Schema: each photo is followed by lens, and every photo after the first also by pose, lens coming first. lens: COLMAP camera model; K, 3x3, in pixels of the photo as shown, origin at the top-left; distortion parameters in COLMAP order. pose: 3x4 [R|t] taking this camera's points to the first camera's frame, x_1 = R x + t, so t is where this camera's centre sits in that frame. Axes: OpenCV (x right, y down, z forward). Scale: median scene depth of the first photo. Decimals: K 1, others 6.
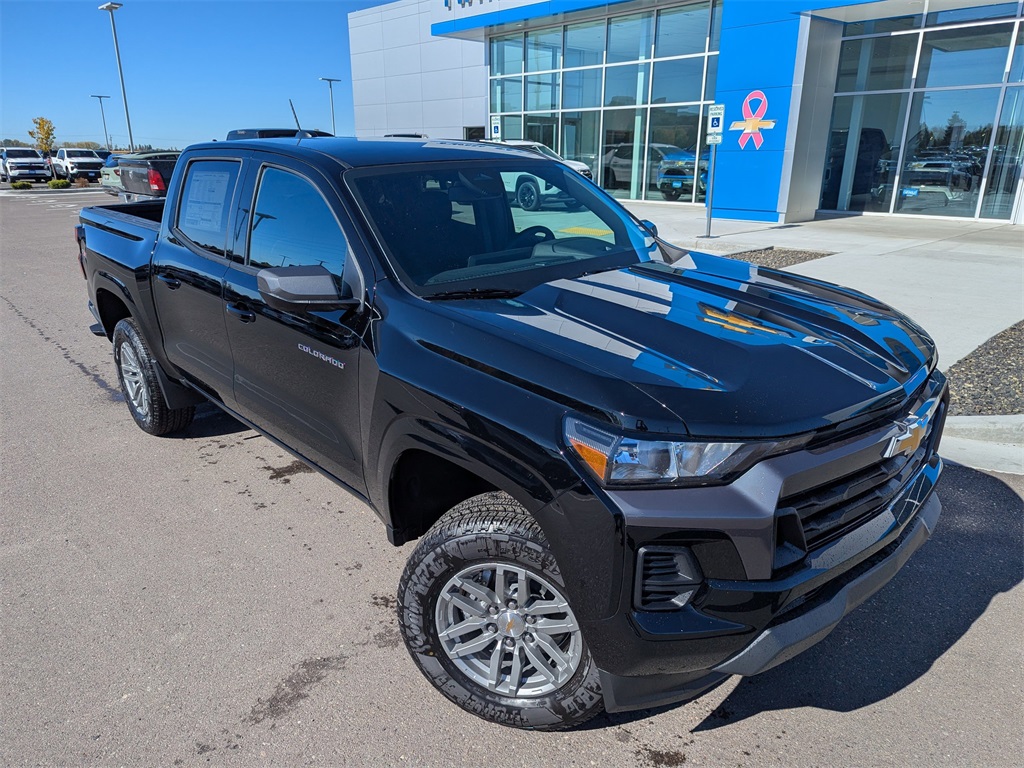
lens RADIAL K [[723.3, 0, 520.8], [0, 723.3, 383.5], [0, 0, 1]] dist [0.039662, -0.034697]
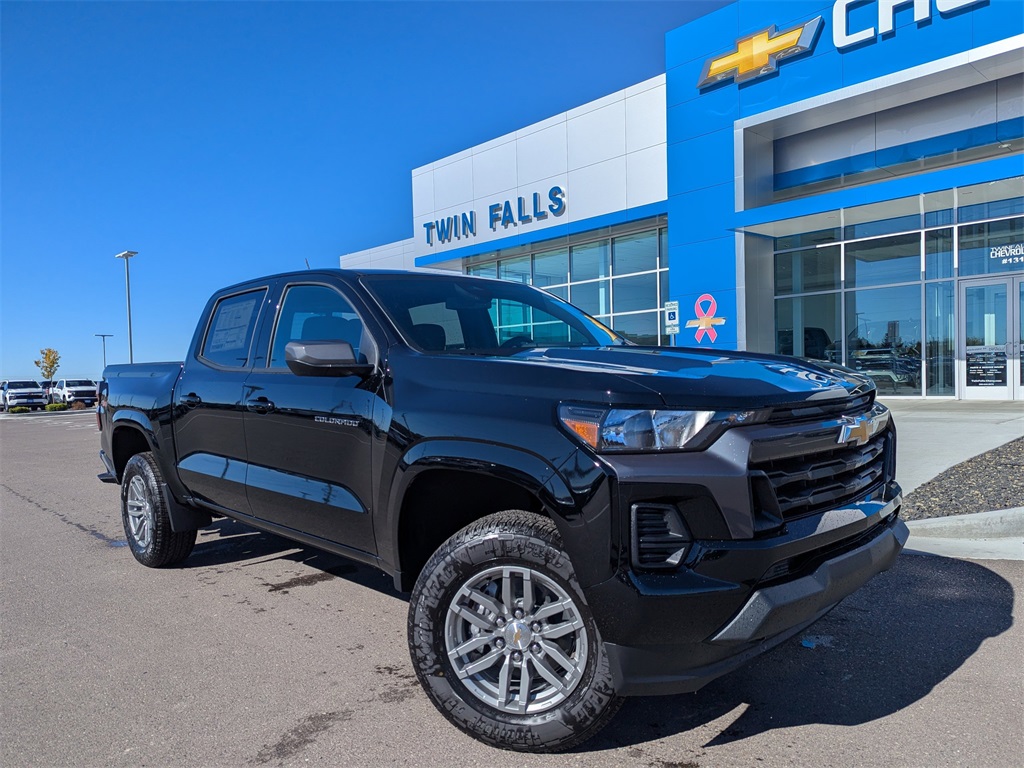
lens RADIAL K [[722.6, 0, 512.0], [0, 722.6, 390.2], [0, 0, 1]] dist [0.046887, -0.040086]
pose [[0.999141, -0.033727, 0.024083, -0.031408], [0.039391, 0.953444, -0.298986, 0.273452], [-0.012878, 0.299677, 0.953954, -0.088104]]
